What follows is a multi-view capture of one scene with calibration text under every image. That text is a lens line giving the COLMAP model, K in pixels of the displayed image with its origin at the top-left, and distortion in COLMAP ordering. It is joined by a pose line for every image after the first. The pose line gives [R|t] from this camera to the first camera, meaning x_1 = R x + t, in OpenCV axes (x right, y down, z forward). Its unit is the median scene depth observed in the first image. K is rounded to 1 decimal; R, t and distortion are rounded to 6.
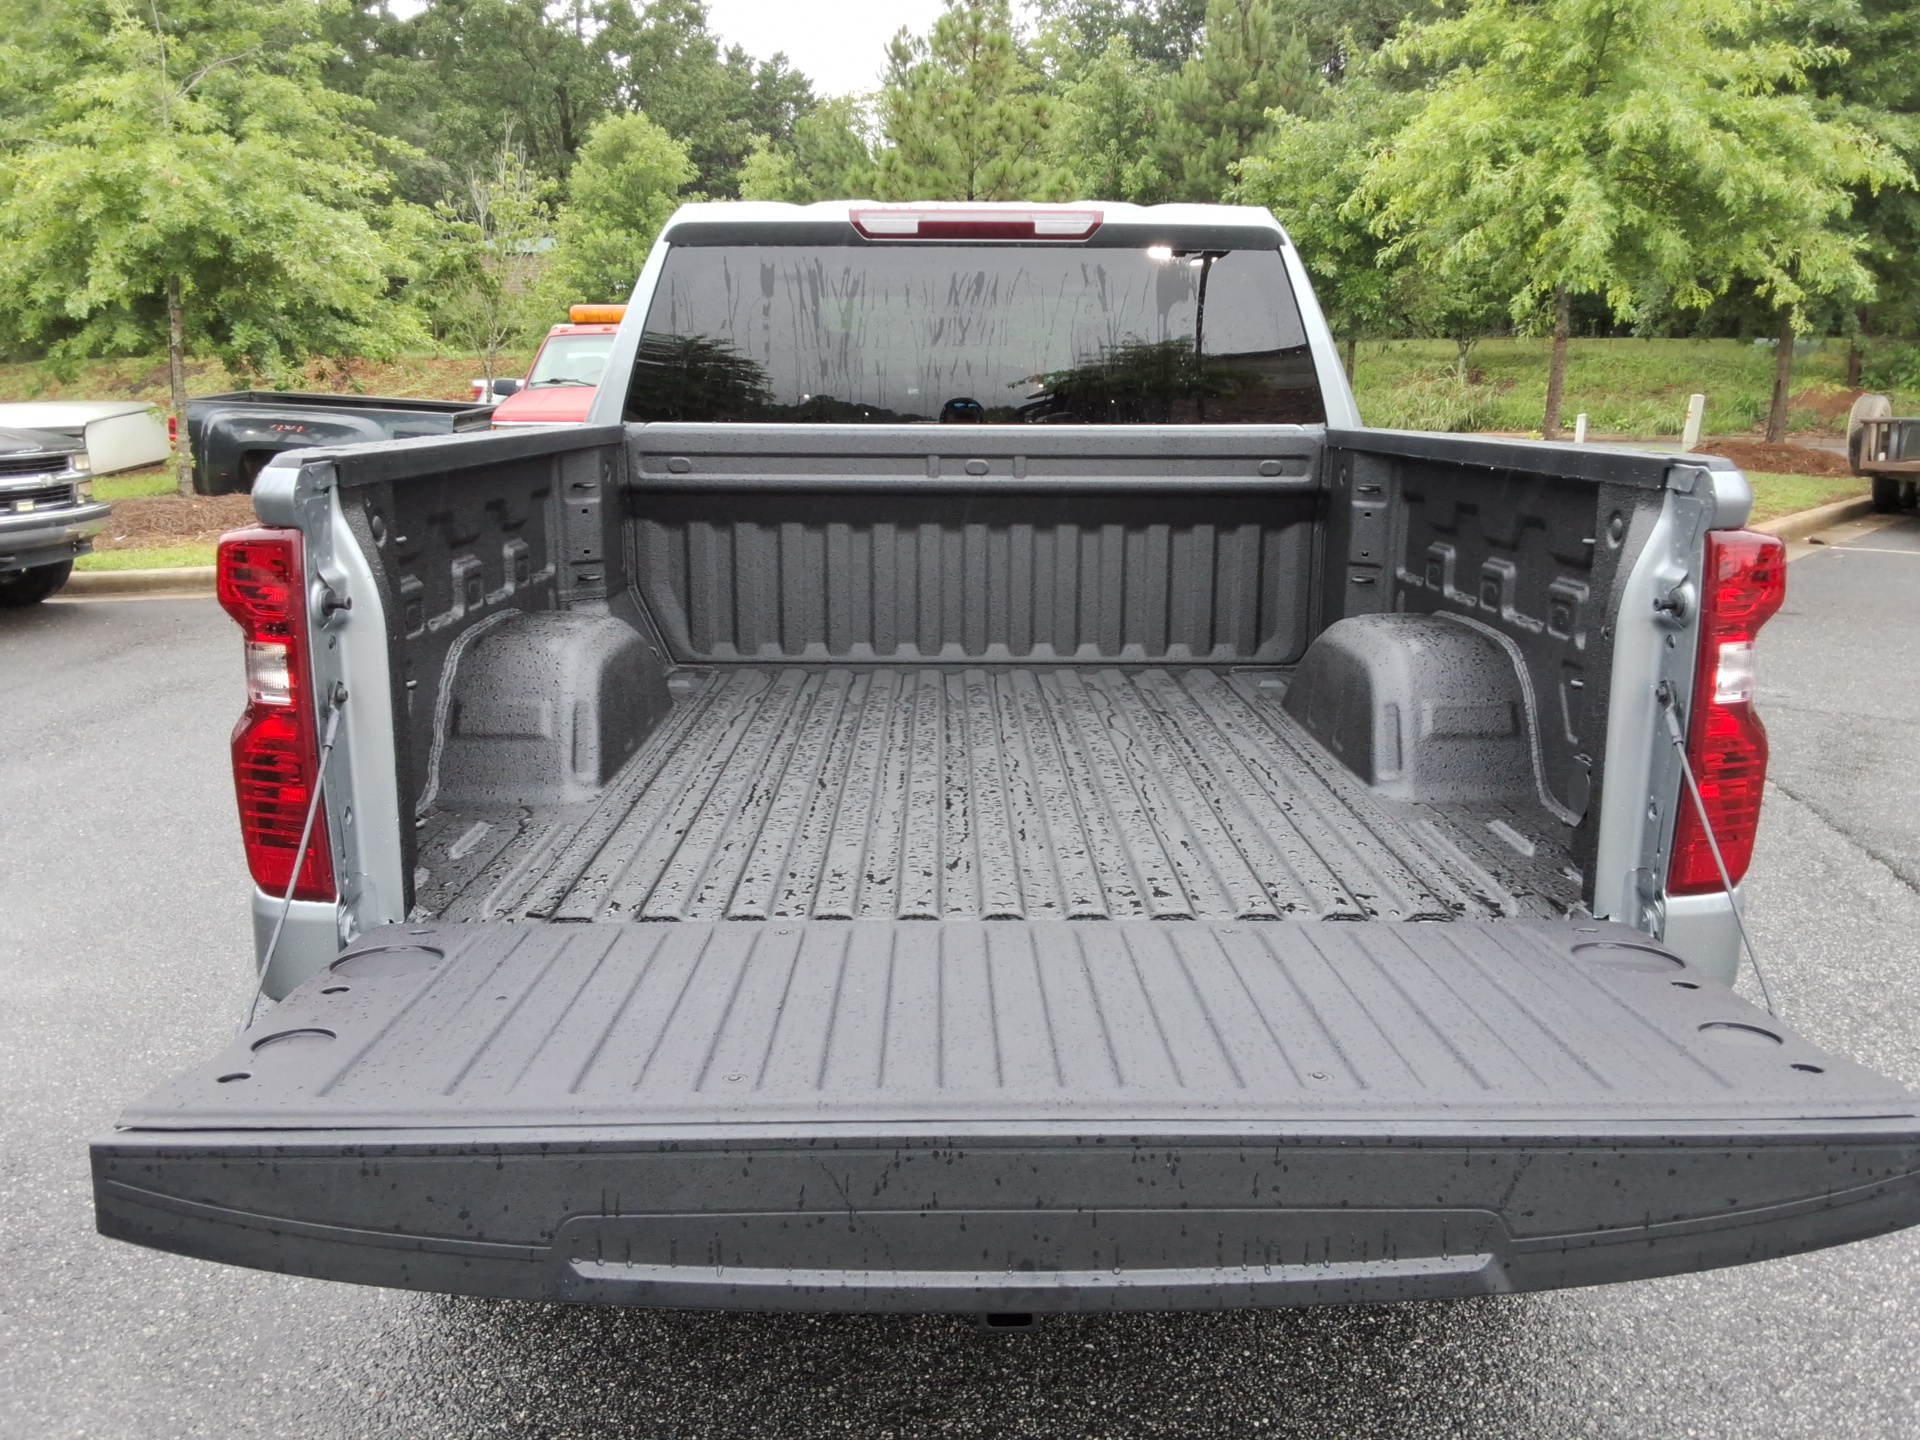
lens RADIAL K [[1539.4, 0, 990.3], [0, 1539.4, 724.9], [0, 0, 1]] dist [0.099171, -0.145699]
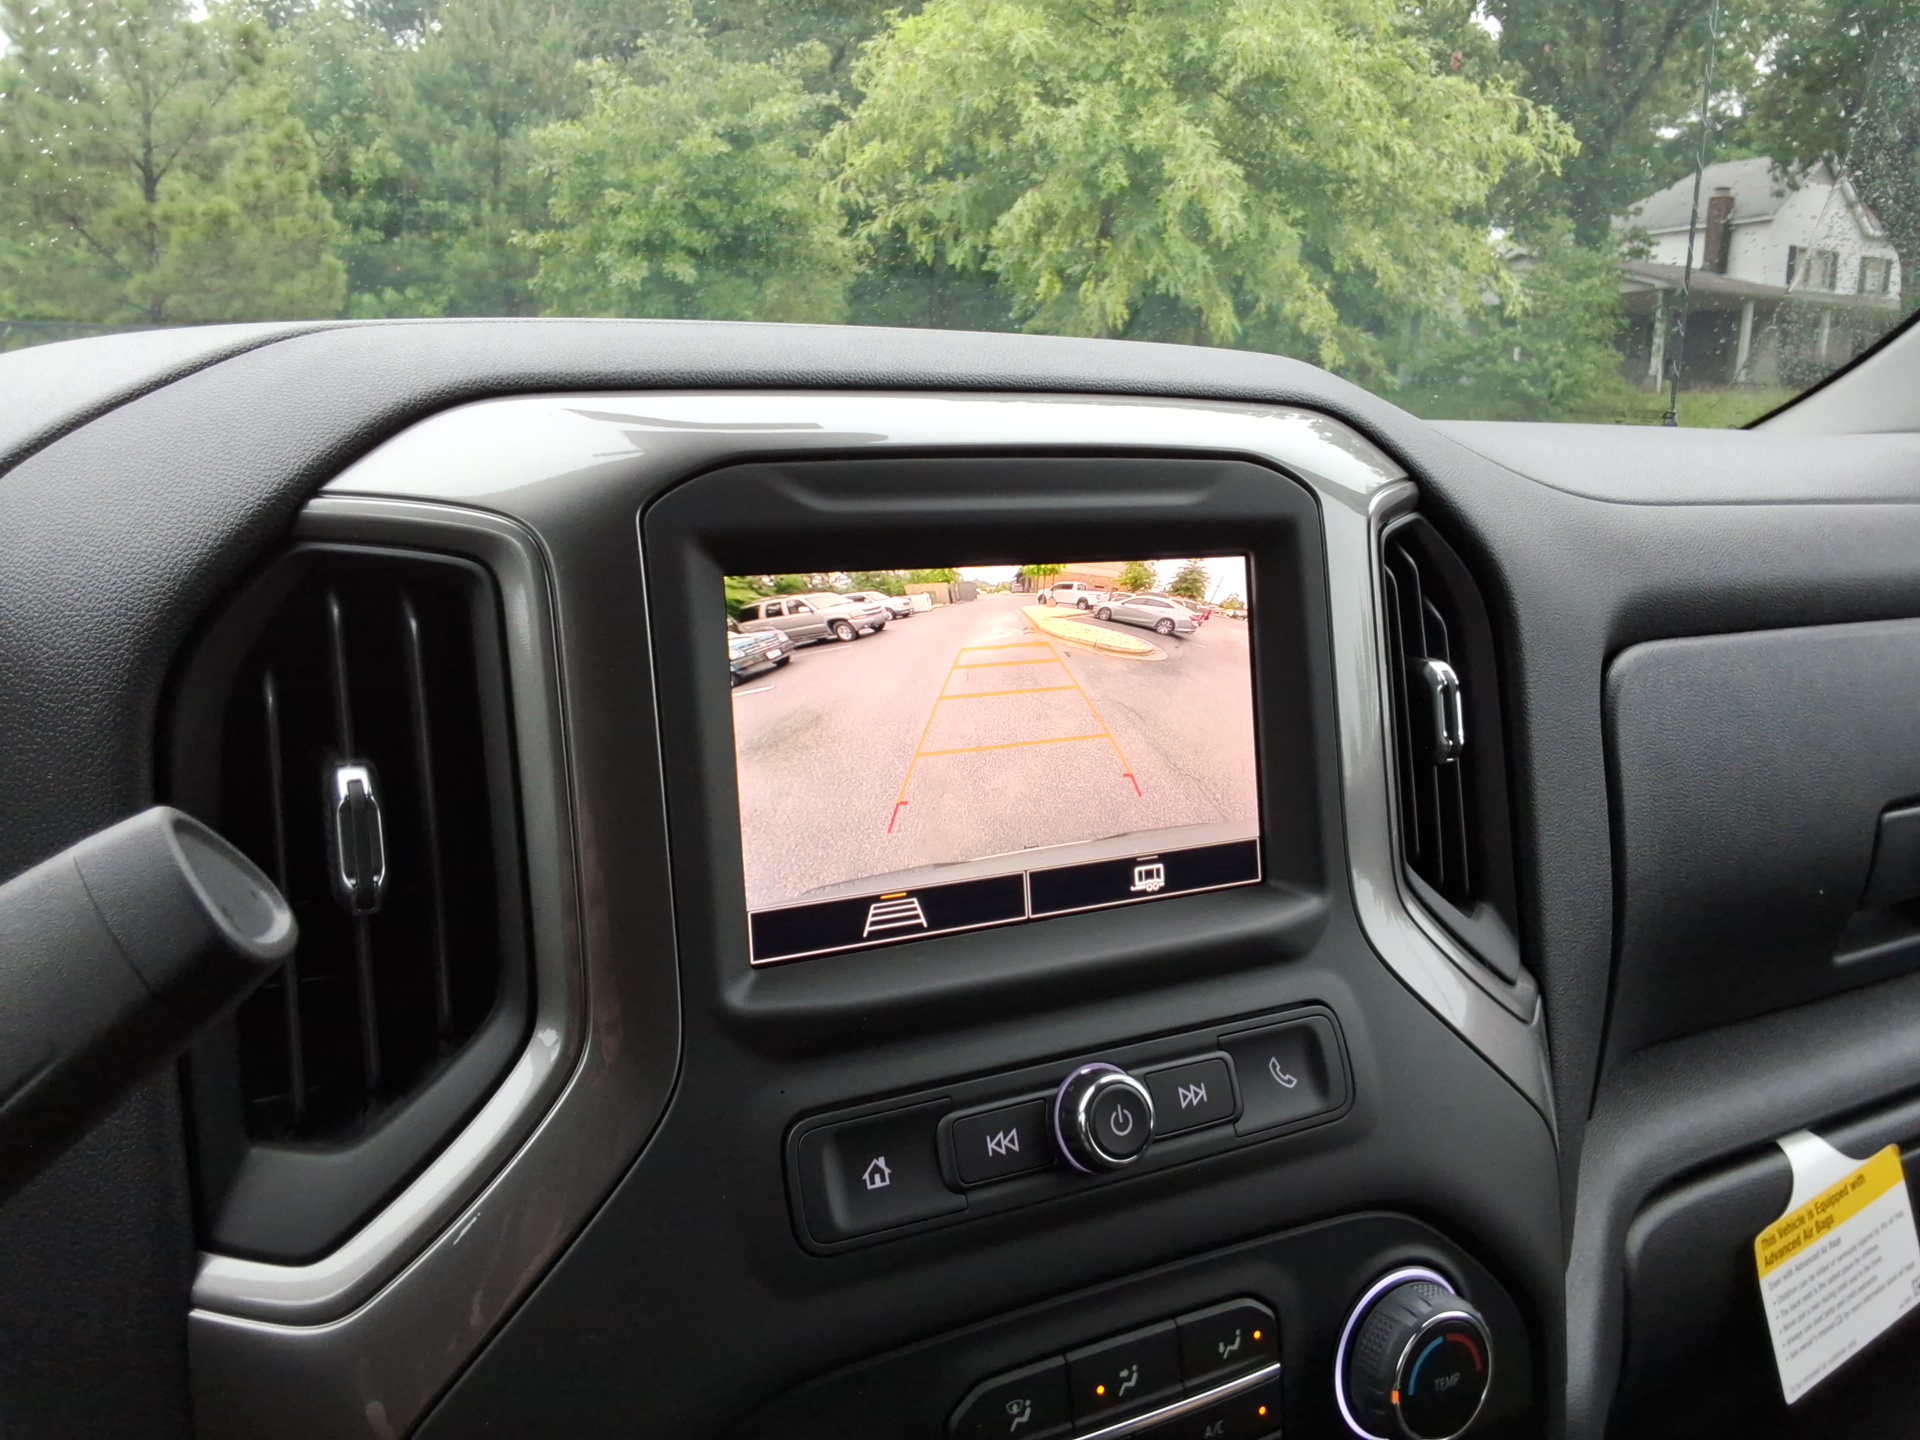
lens RADIAL K [[1539.4, 0, 985.5], [0, 1539.4, 712.1], [0, 0, 1]] dist [0.099171, -0.145699]
pose [[0.890679, -0.074322, 0.448518, -0.018342], [0.088691, 0.995998, -0.011082, -0.071877], [-0.445899, 0.049650, 0.893705, 0.342438]]
